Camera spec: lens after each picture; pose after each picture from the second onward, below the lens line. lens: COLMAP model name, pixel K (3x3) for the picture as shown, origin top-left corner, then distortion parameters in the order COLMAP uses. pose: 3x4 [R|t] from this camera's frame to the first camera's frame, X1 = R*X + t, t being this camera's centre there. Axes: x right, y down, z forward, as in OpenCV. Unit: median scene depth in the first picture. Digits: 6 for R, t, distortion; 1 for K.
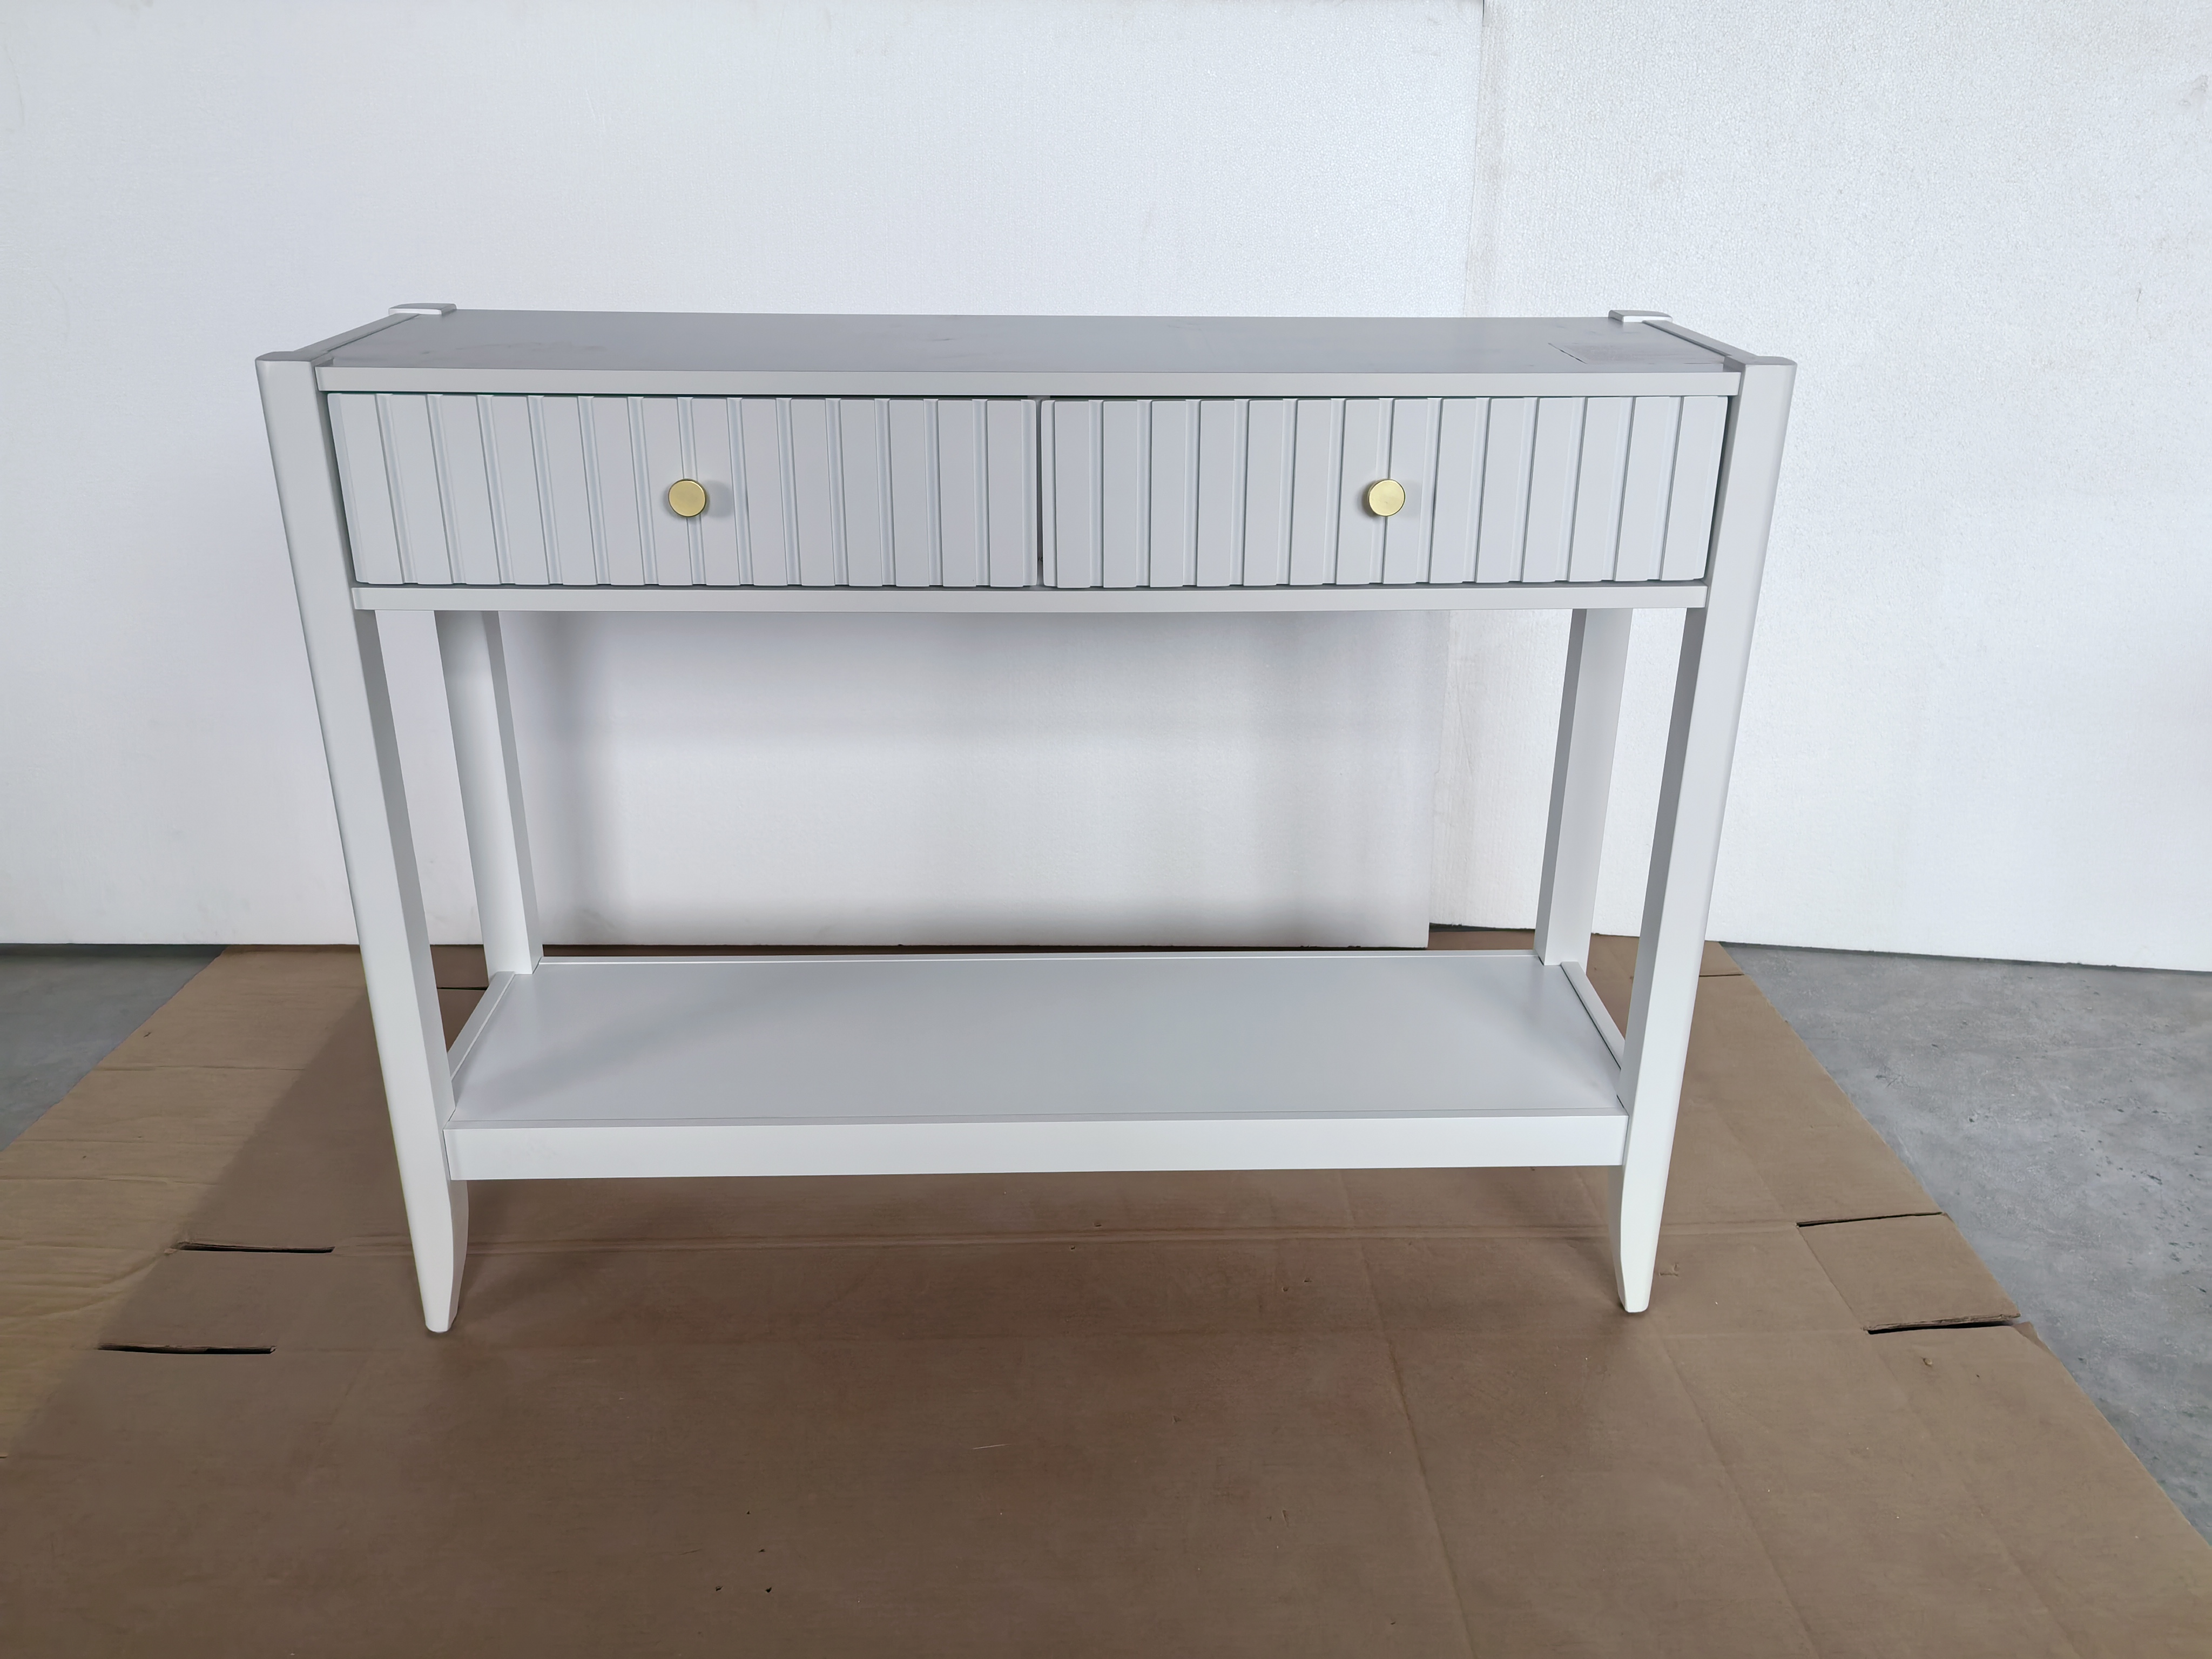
lens RADIAL K [[1749.4, 0, 1106.0], [0, 1749.4, 829.5], [0, 0, 1]] dist [0.013500, 0.000017]
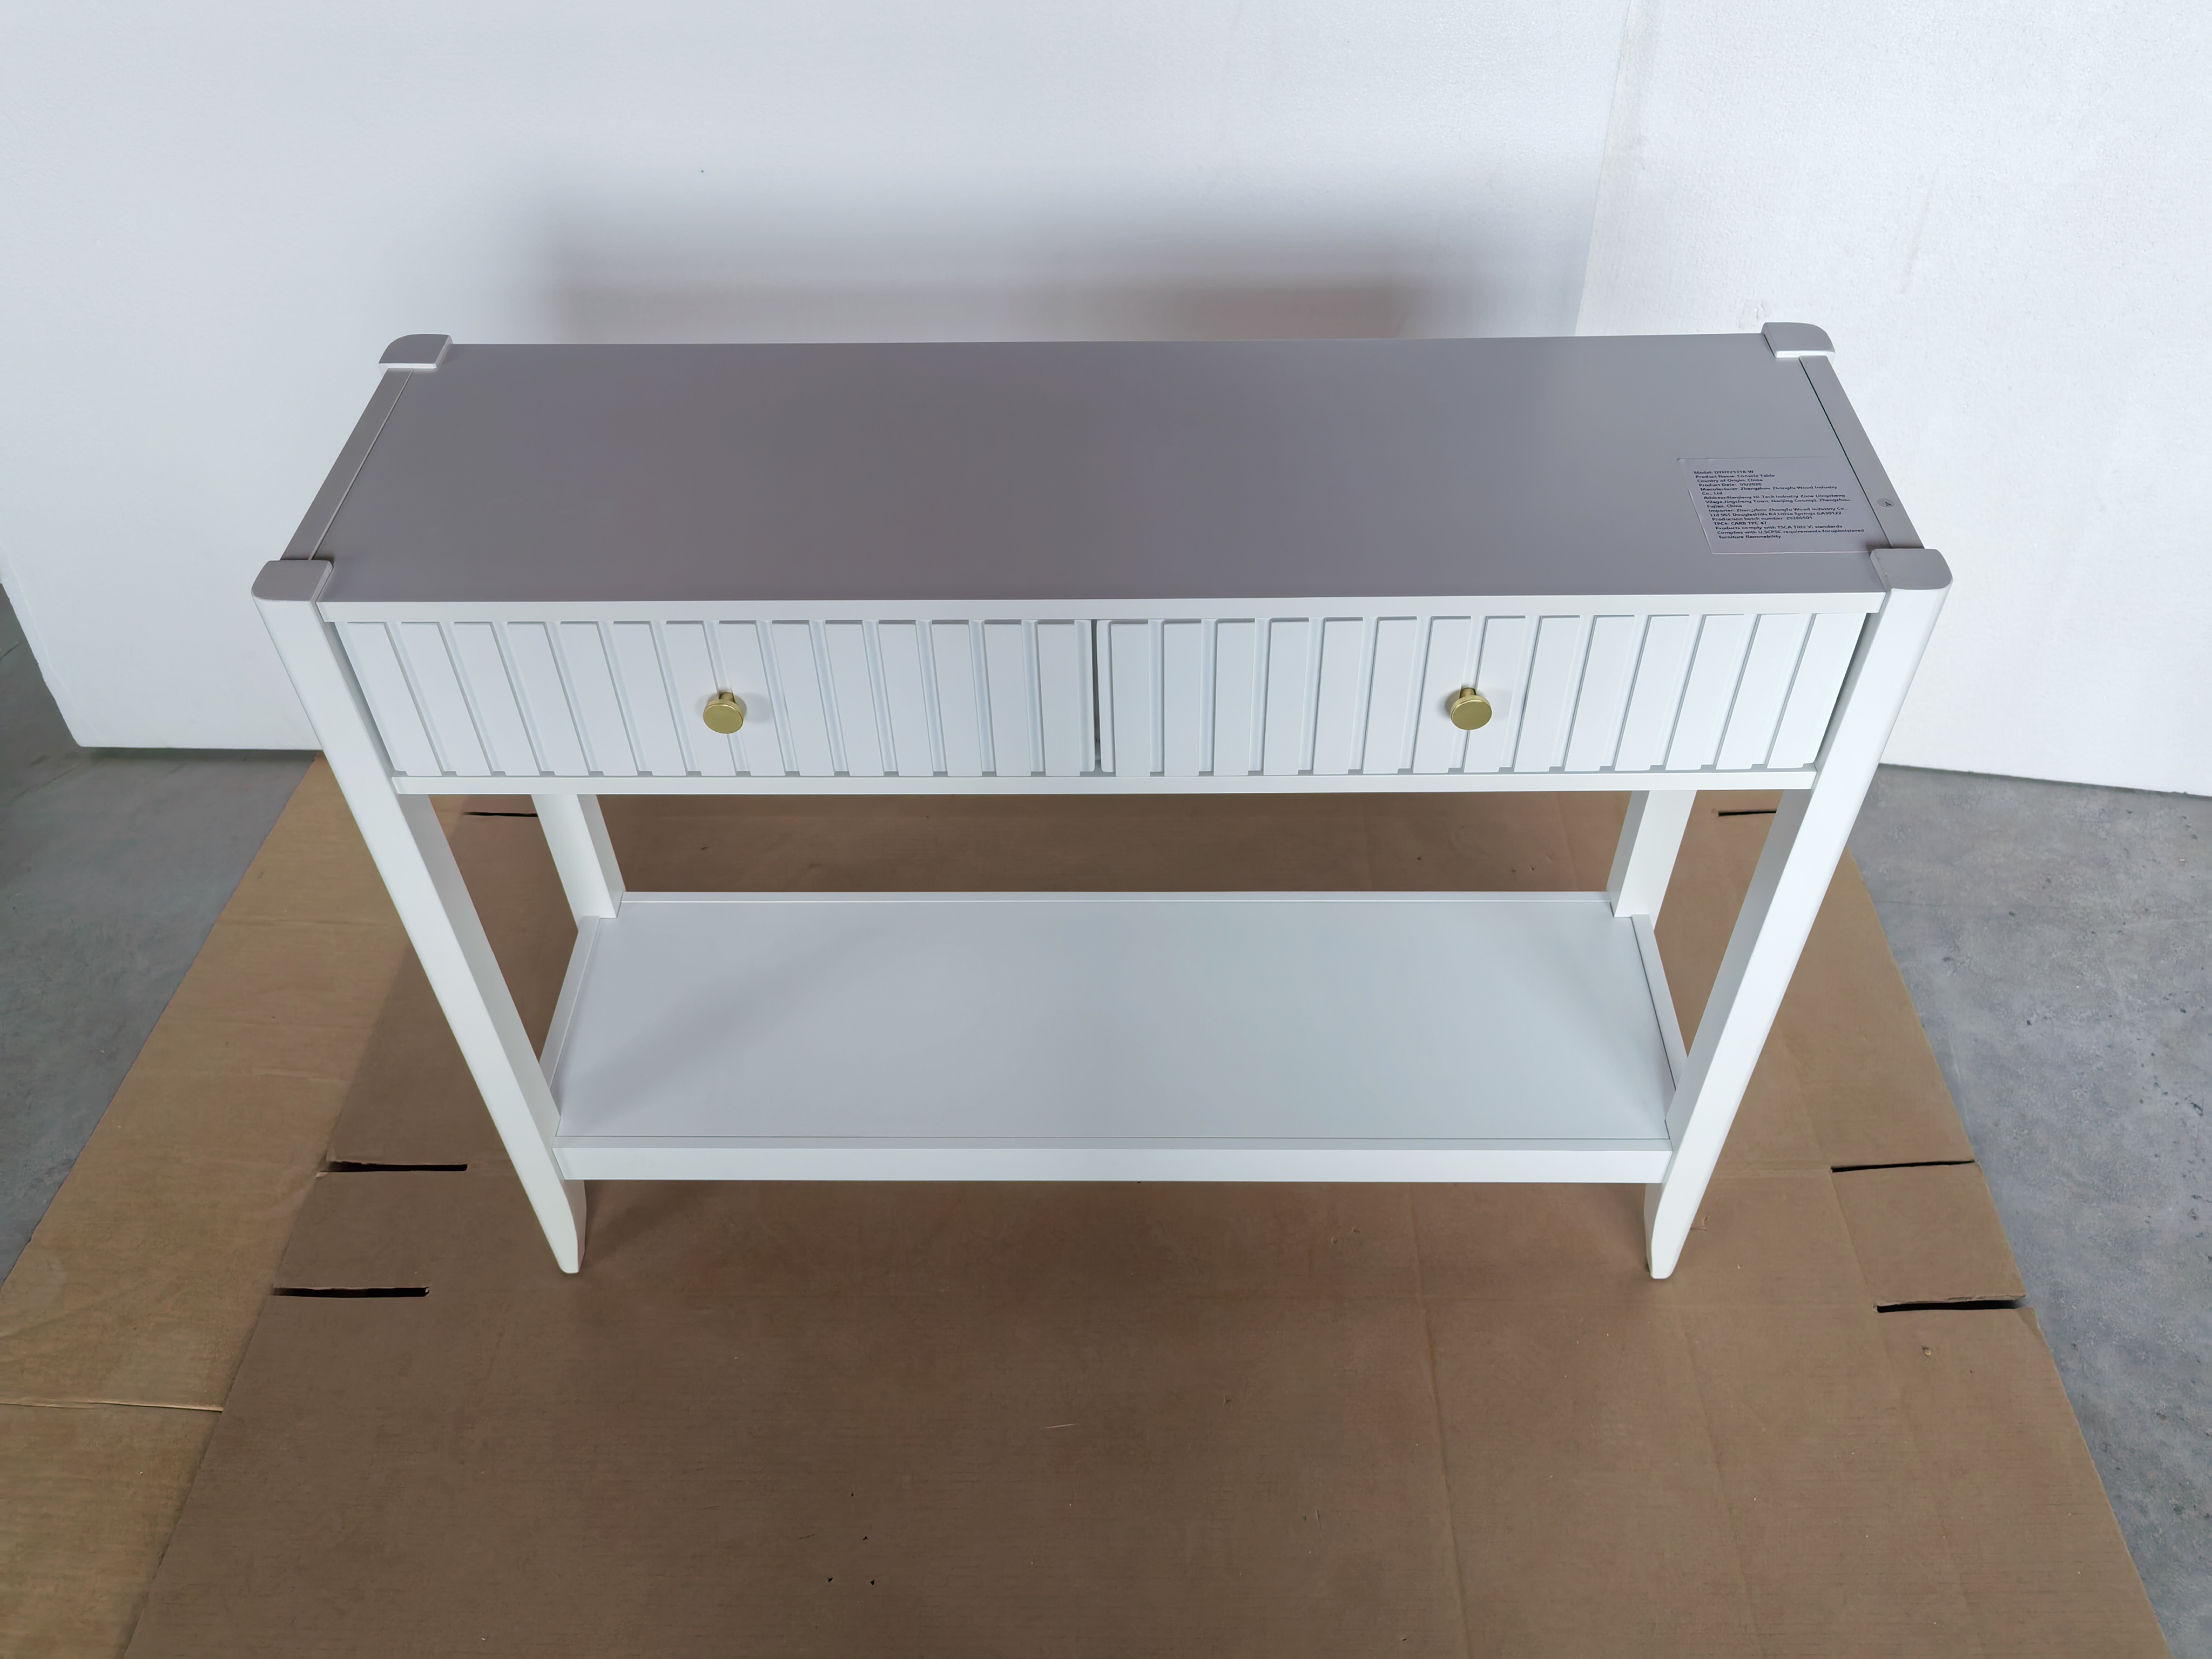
lens RADIAL K [[1755.7, 0, 1106.5], [0, 1755.7, 813.9], [0, 0, 1]] dist [0.004805, 0.003623]
pose [[0.998549, 0.016178, -0.051362, 0.011595], [0.004394, 0.926142, 0.377149, -0.341271], [0.053670, -0.376828, 0.924727, 0.080216]]
